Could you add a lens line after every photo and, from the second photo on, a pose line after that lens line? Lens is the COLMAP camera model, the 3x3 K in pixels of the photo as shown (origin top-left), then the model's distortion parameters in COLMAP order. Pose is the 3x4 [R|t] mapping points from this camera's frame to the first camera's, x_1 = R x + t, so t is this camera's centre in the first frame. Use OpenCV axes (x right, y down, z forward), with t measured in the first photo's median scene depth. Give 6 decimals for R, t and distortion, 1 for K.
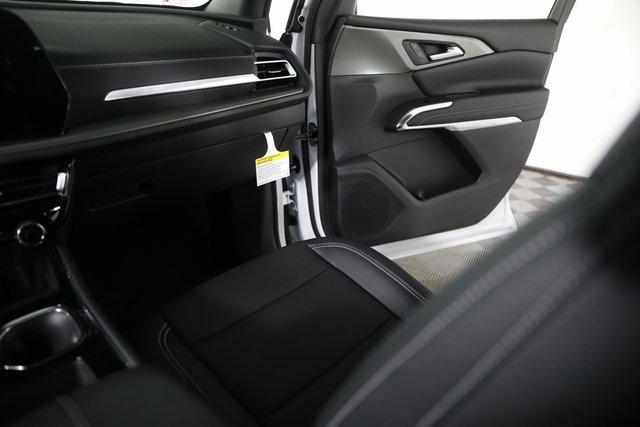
lens RADIAL K [[433.5, 0, 317.3], [0, 433.5, 211.0], [0, 0, 1]] dist [-0.103391, 0.064053]
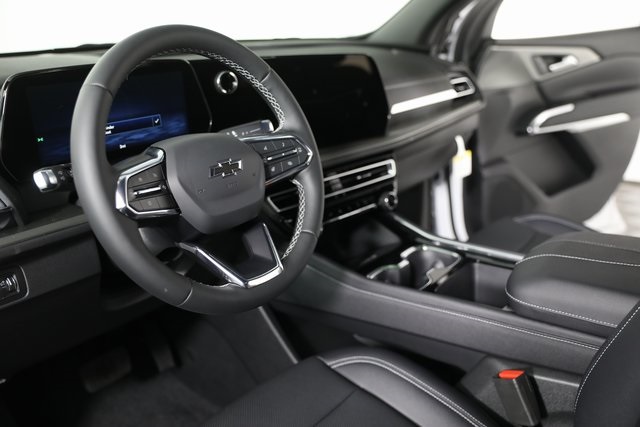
lens RADIAL K [[570.6, 0, 323.9], [0, 570.6, 208.8], [0, 0, 1]] dist [0.006647, 0.030234]
pose [[0.994903, -0.074166, 0.068316, -0.497273], [0.081303, 0.990774, -0.108429, 0.133747], [-0.059644, 0.113430, 0.991754, -0.458845]]
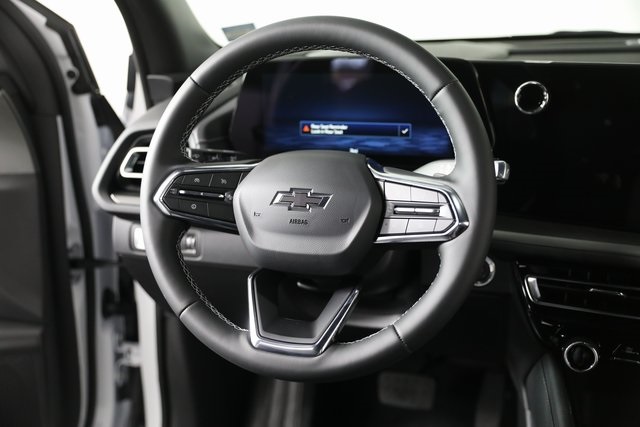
lens RADIAL K [[637.0, 0, 322.4], [0, 637.0, 210.4], [0, 0, 1]] dist [-0.002311, 0.000000]
pose [[0.453538, 0.233343, -0.860148, -0.112135], [-0.343924, 0.936185, 0.072627, -0.010835], [0.822204, 0.262886, 0.504848, -0.129266]]
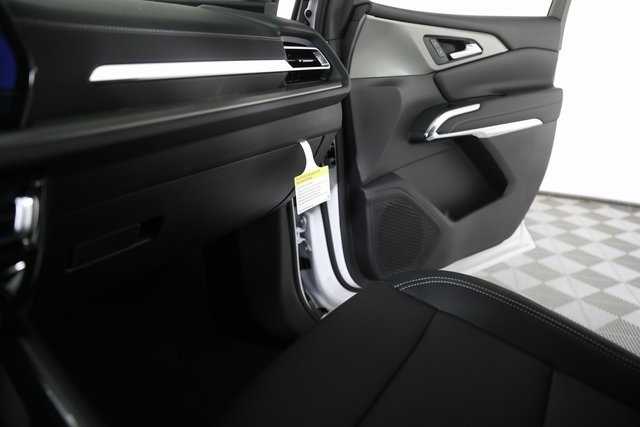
lens RADIAL K [[433.5, 0, 319.3], [0, 433.5, 209.7], [0, 0, 1]] dist [-0.103391, 0.064053]
pose [[0.985738, -0.101769, 0.134025, -0.158896], [0.115848, 0.988037, -0.101798, 0.009671], [-0.122062, 0.115873, 0.985735, 0.222152]]
